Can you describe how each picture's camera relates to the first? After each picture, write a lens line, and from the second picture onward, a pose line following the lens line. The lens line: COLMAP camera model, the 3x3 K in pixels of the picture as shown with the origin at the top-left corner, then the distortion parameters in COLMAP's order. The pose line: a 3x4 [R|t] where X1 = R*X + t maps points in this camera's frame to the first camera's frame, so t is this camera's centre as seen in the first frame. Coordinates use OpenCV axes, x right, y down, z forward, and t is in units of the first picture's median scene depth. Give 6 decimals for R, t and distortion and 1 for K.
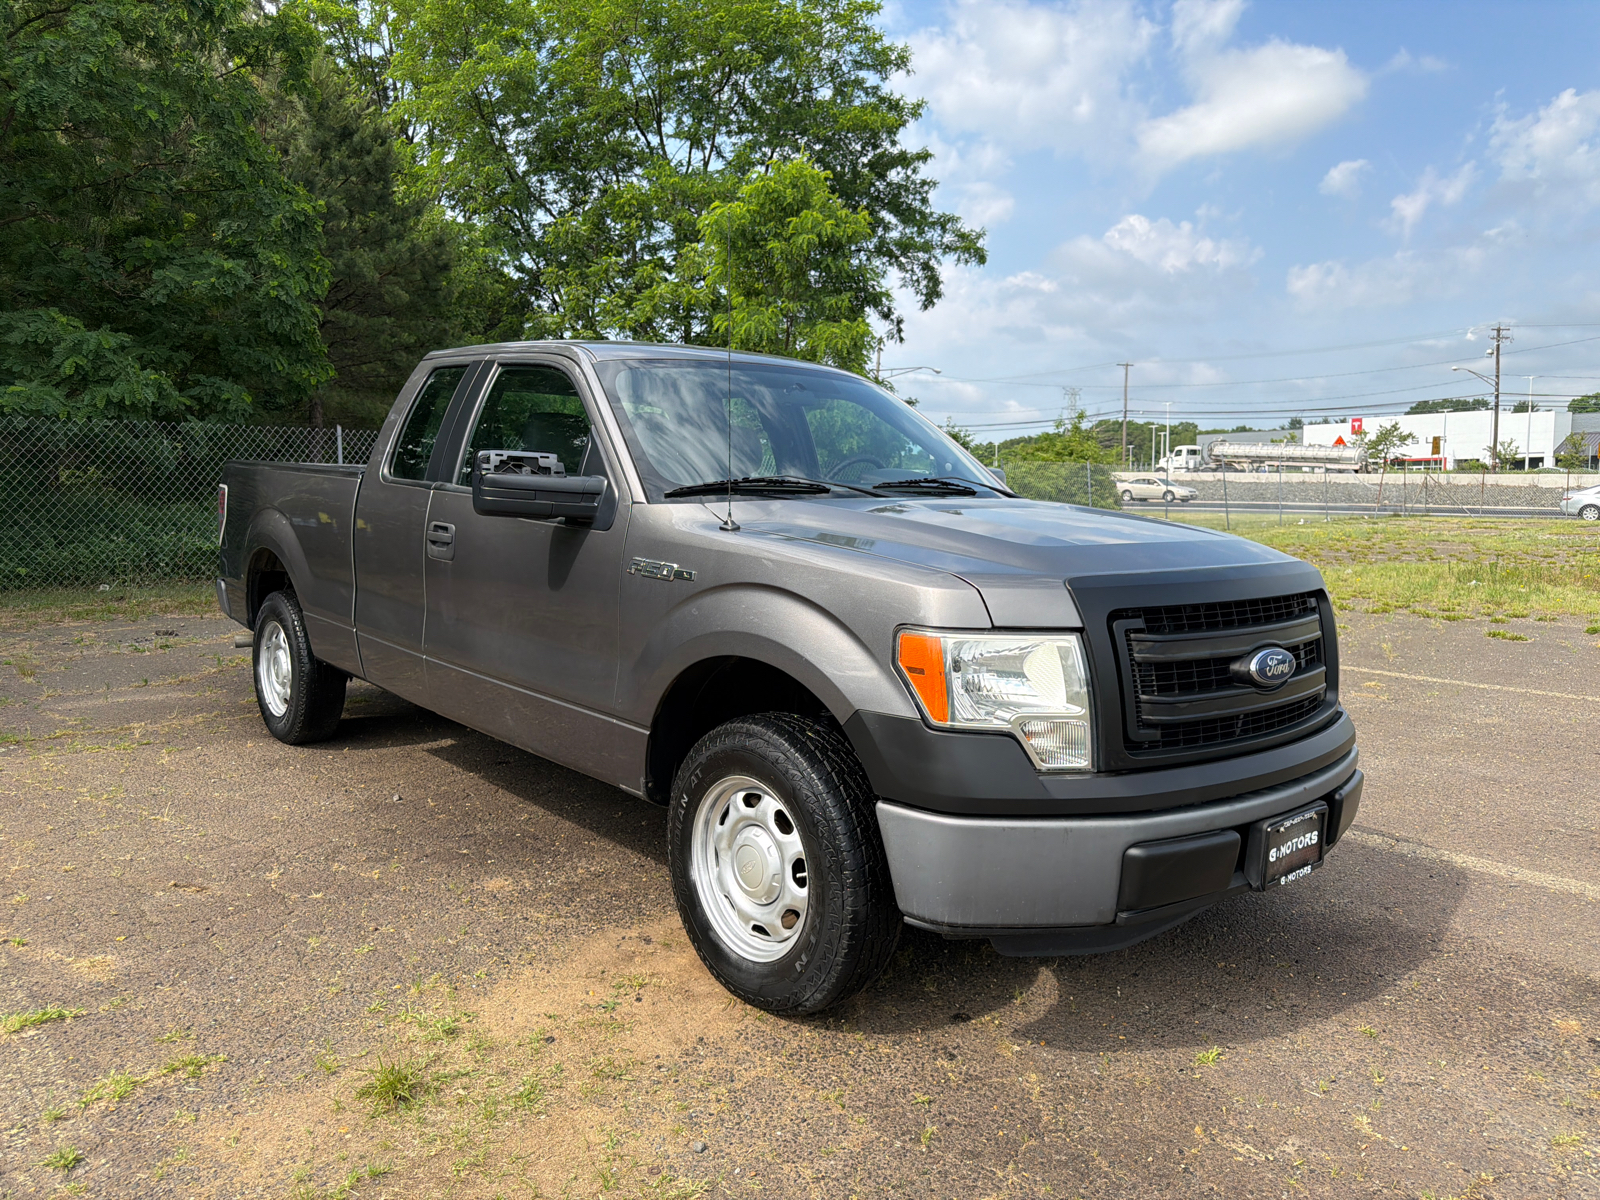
lens RADIAL K [[1213.3, 0, 804.5], [0, 1213.3, 546.0], [0, 0, 1]] dist [0.004403, -0.002760]
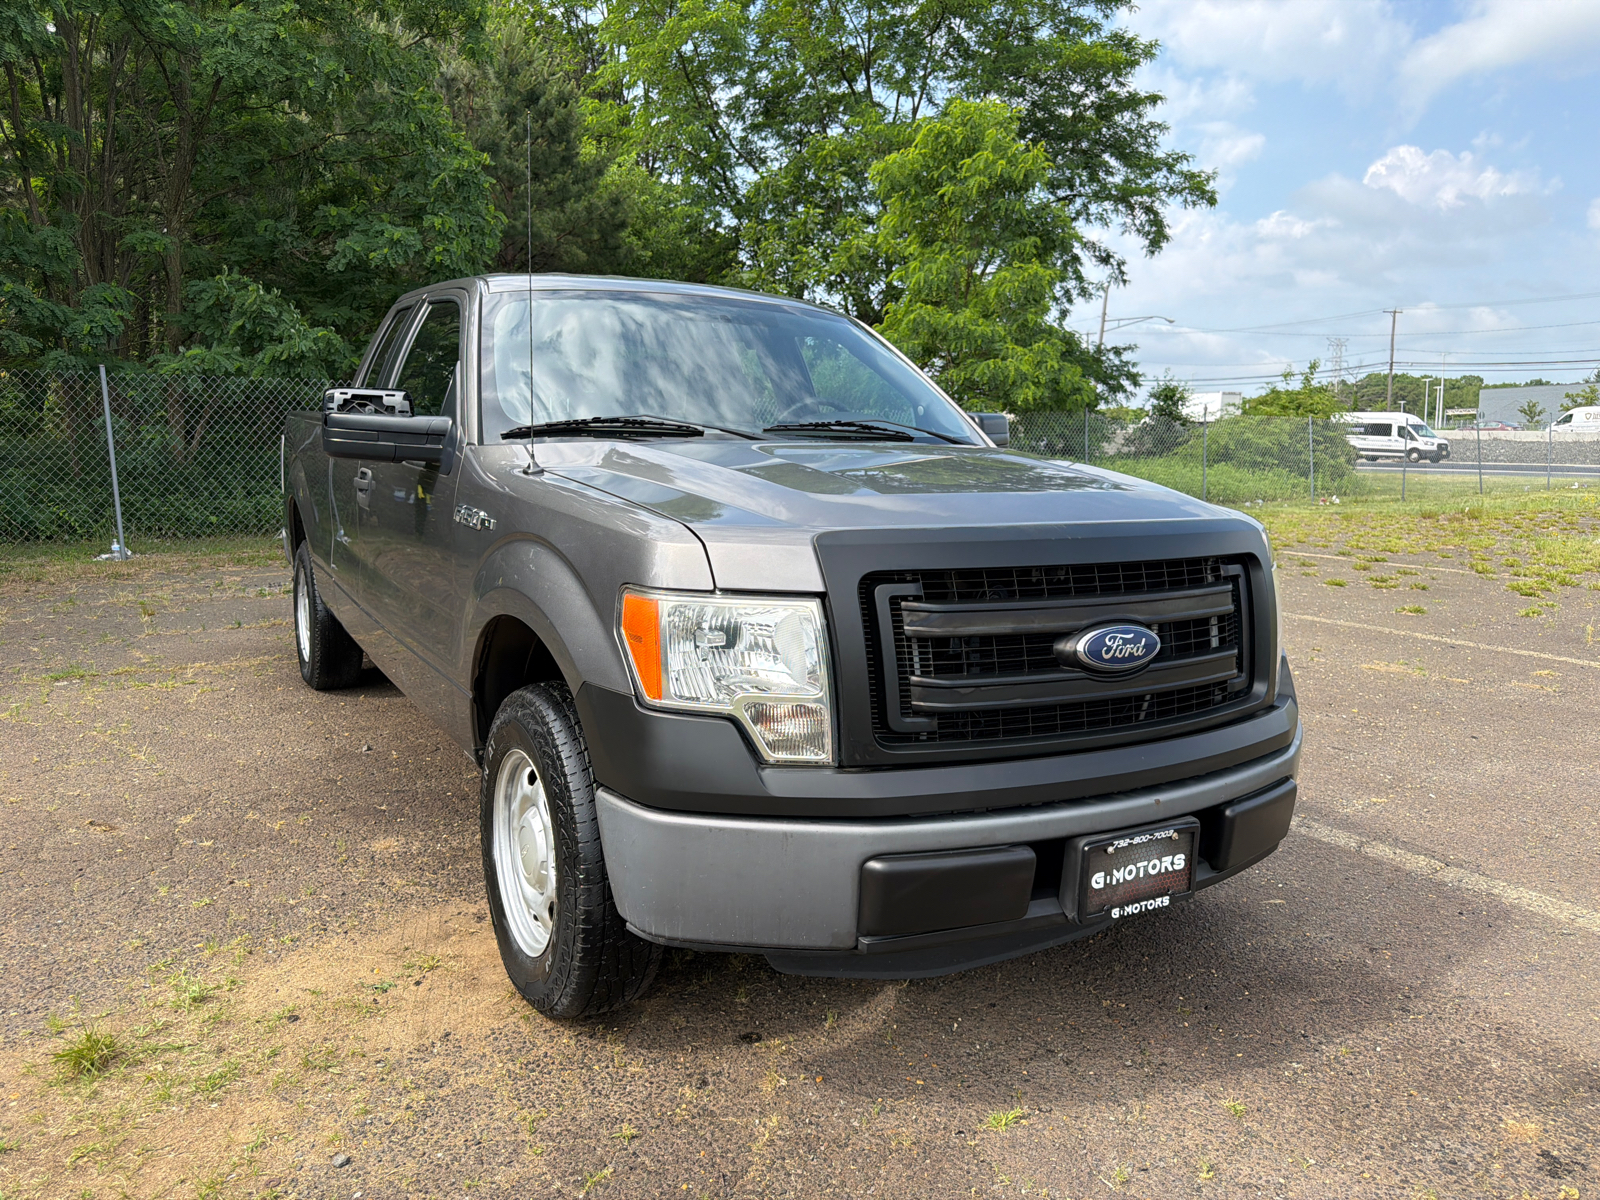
lens RADIAL K [[1213.3, 0, 804.5], [0, 1213.3, 546.0], [0, 0, 1]] dist [0.004403, -0.002760]
pose [[0.978929, 0.019511, -0.203265, 0.220043], [-0.012844, 0.999337, 0.034064, 0.004909], [0.203795, -0.030736, 0.978531, 0.111817]]
